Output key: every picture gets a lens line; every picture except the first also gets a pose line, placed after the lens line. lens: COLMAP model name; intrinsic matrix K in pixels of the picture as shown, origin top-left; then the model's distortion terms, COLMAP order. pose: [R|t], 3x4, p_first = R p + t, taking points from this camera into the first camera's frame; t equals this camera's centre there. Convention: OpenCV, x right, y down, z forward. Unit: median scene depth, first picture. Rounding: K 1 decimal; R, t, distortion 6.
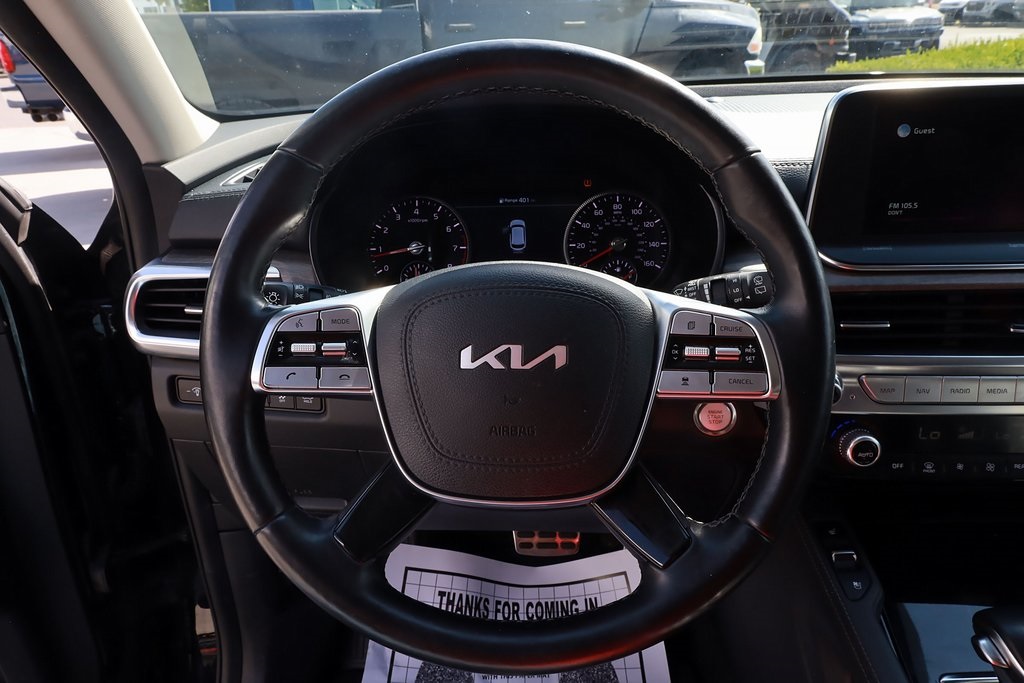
lens RADIAL K [[707.2, 0, 512.4], [0, 707.2, 342.5], [0, 0, 1]] dist [0.019327, -0.026794]
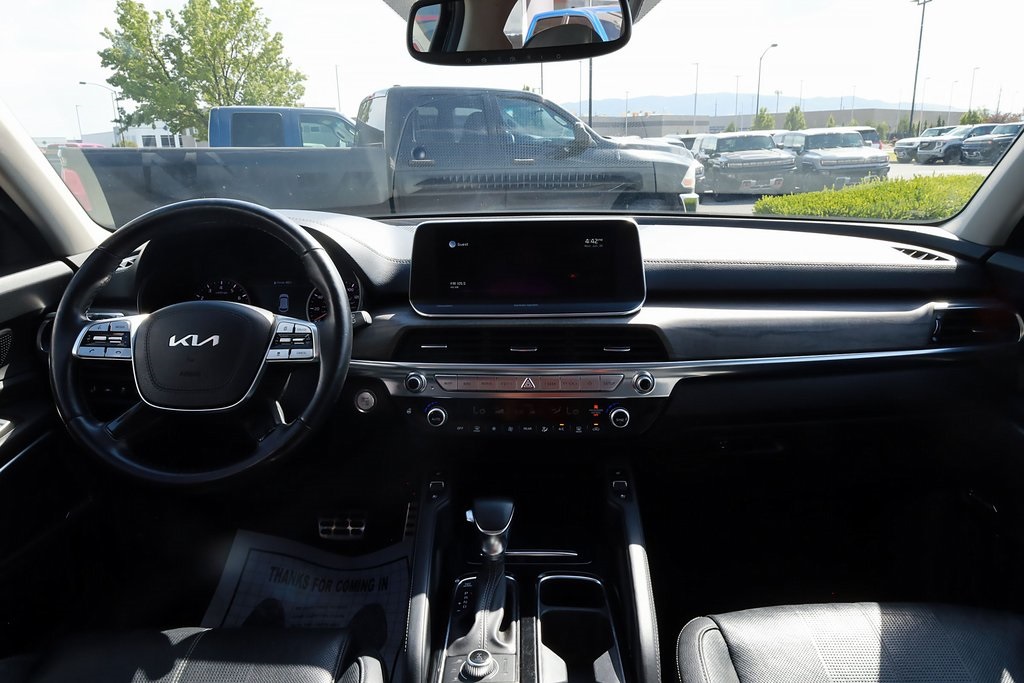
lens RADIAL K [[707.2, 0, 507.6], [0, 707.2, 355.9], [0, 0, 1]] dist [0.019327, -0.026794]
pose [[0.999855, 0.015643, 0.006730, 0.660265], [-0.014512, 0.989471, -0.144004, 0.254641], [-0.008912, 0.143885, 0.989554, -0.789938]]
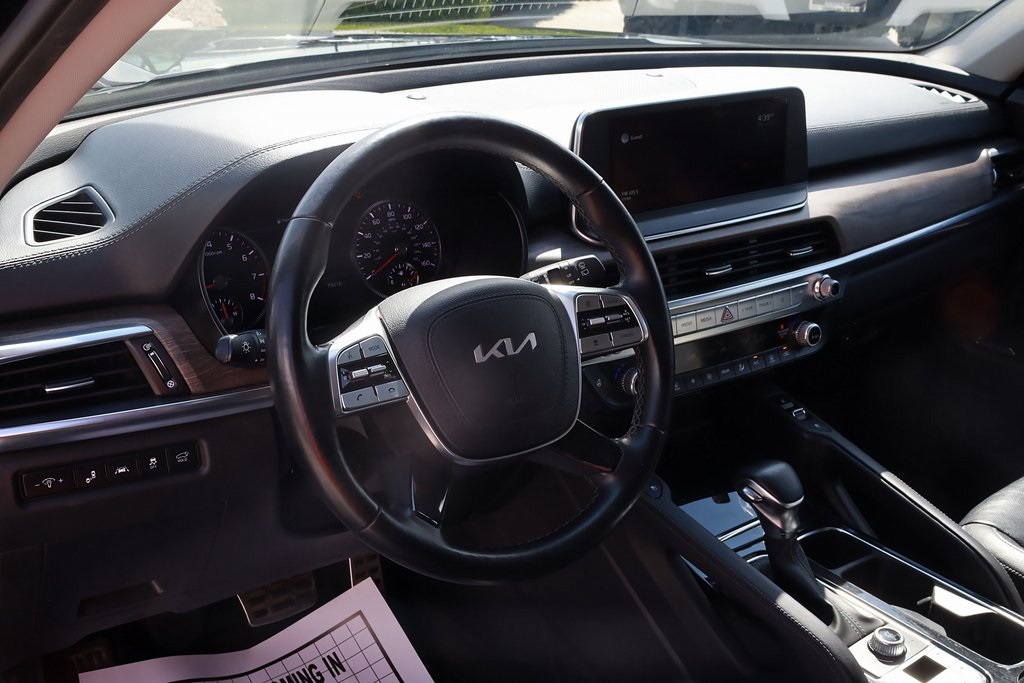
lens RADIAL K [[1190.3, 0, 514.0], [0, 1190.3, 341.3], [0, 0, 1]] dist [-0.008410, 0.000000]
pose [[0.783666, -0.183152, 0.593569, -0.956478], [0.193281, 0.980007, 0.047211, -0.068412], [-0.590348, 0.077728, 0.803397, -0.607659]]
